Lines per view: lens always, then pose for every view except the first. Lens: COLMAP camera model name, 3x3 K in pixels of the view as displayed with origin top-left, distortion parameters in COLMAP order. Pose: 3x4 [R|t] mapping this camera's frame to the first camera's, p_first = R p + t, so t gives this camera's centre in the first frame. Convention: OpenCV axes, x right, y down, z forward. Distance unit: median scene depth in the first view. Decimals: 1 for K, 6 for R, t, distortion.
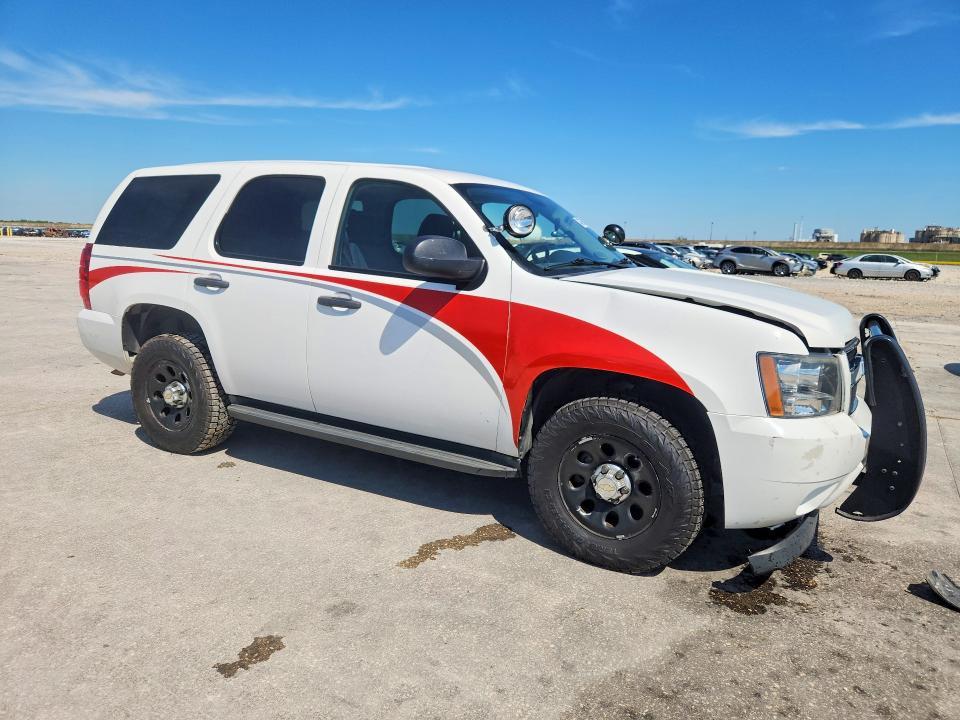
lens RADIAL K [[740.6, 0, 473.2], [0, 740.6, 355.3], [0, 0, 1]] dist [0.003211, -0.006888]
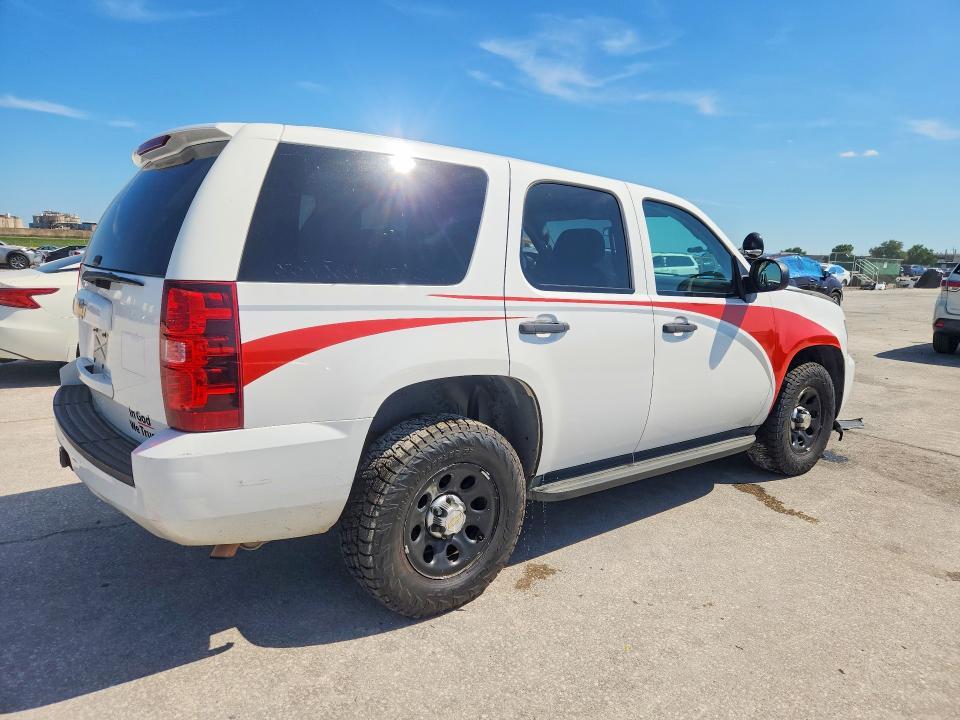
lens RADIAL K [[740.6, 0, 473.2], [0, 740.6, 355.3], [0, 0, 1]] dist [0.003211, -0.006888]
pose [[0.281223, -0.153309, 0.947317, -1.080301], [0.125450, 0.984558, 0.122095, -0.171922], [-0.951407, 0.084505, 0.296113, 0.884053]]
